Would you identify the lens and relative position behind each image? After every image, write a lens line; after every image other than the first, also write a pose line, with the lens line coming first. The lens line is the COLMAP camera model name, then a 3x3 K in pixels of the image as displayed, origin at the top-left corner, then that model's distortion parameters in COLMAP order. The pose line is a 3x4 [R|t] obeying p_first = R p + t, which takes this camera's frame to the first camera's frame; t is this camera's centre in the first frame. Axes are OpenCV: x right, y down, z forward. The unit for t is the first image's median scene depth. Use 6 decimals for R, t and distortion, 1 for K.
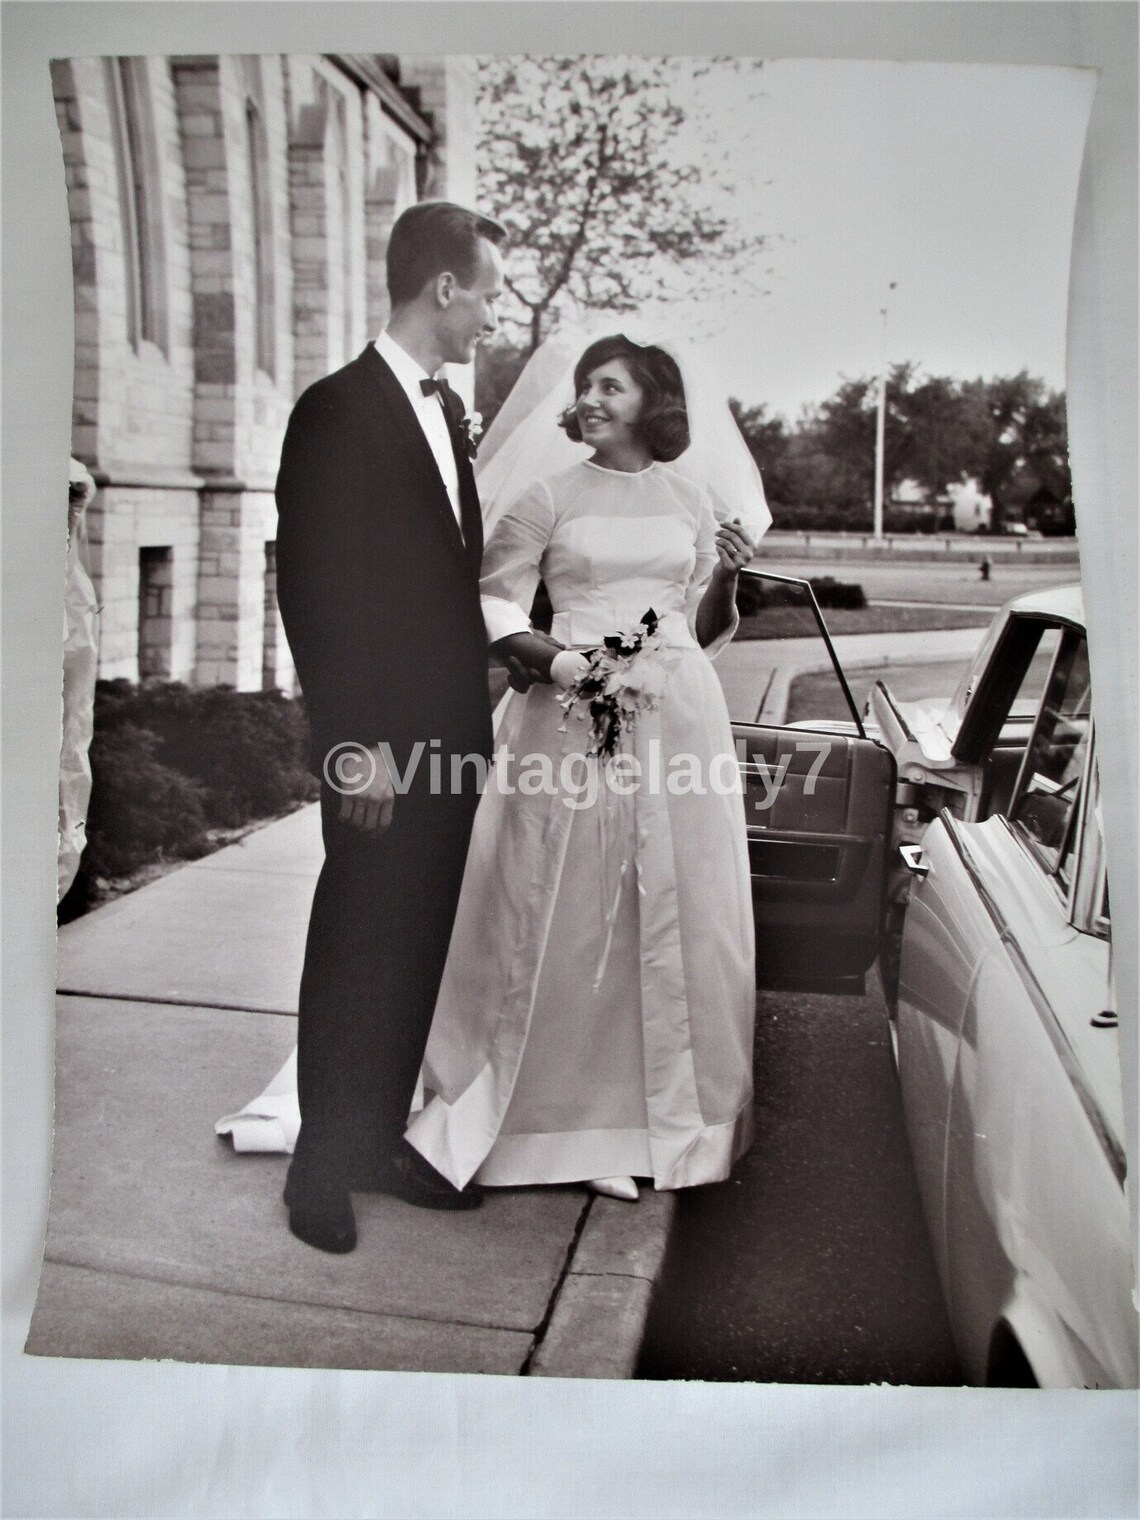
lens RADIAL K [[1254.1, 0, 570.0], [0, 1254.1, 760.0], [0, 0, 1]] dist [-0.029074, 0.005136]
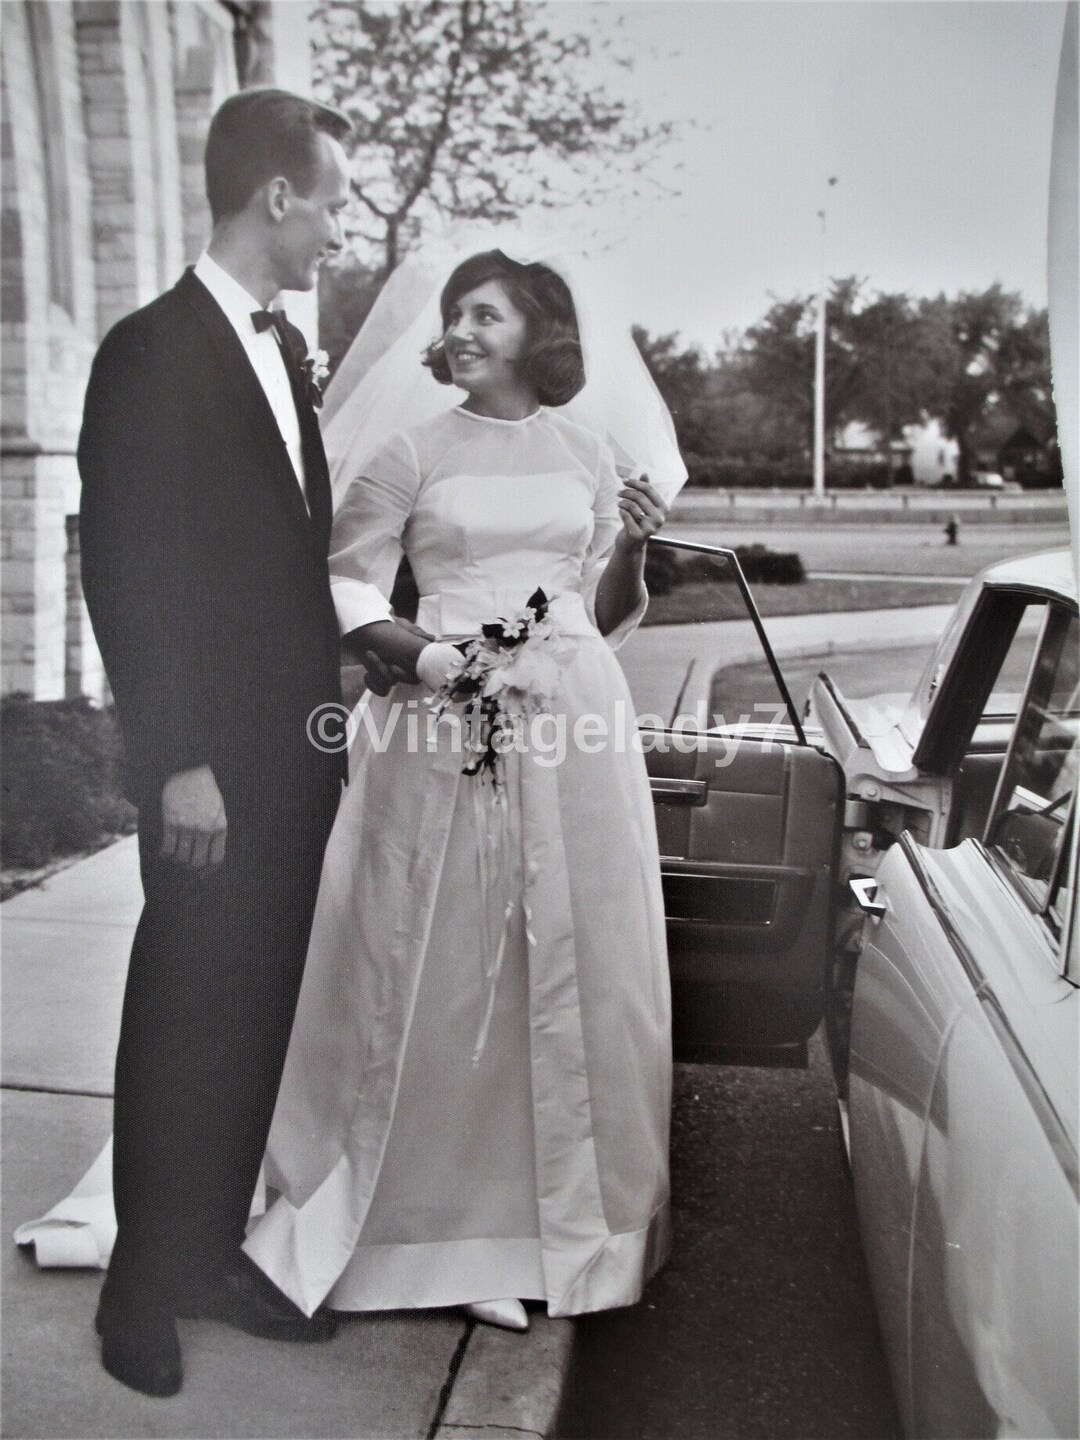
lens RADIAL K [[1188.1, 0, 540.0], [0, 1188.1, 720.0], [0, 0, 1]] dist [-0.029074, 0.005136]
pose [[0.999776, -0.018538, -0.010237, 0.071820], [0.018758, 0.999587, 0.021783, -0.052636], [0.009829, -0.021970, 0.999710, 0.230412]]
